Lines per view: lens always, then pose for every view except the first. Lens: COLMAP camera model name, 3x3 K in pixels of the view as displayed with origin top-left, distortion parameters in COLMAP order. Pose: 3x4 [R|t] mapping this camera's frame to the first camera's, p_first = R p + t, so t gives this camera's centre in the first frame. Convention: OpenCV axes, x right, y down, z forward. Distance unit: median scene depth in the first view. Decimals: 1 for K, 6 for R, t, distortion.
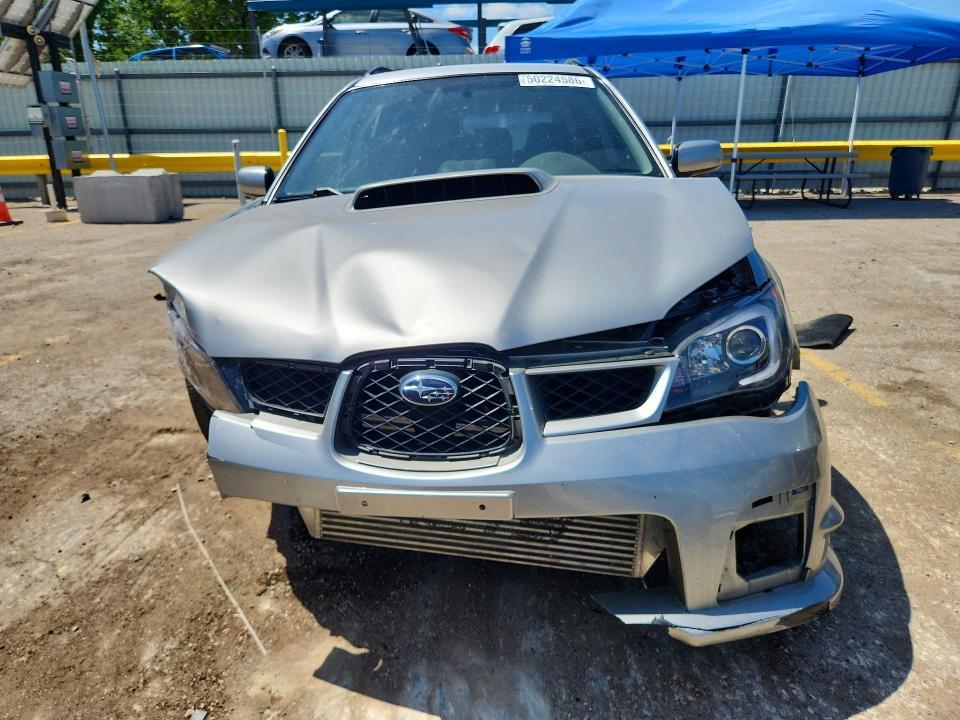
lens RADIAL K [[736.6, 0, 480.0], [0, 736.6, 360.0], [0, 0, 1]] dist [0.006156, 0.001768]
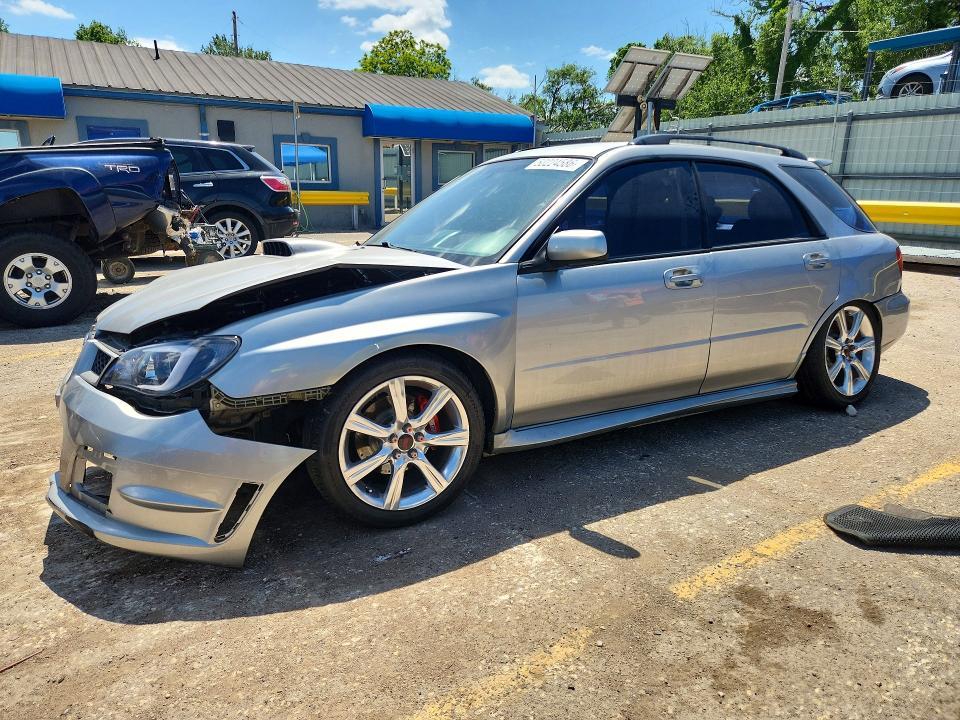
lens RADIAL K [[736.6, 0, 480.0], [0, 736.6, 360.0], [0, 0, 1]] dist [0.006156, 0.001768]
pose [[0.467211, 0.231735, -0.853237, 0.370862], [-0.258645, 0.958647, 0.118736, -0.072402], [0.845468, 0.165211, 0.507827, 0.149341]]
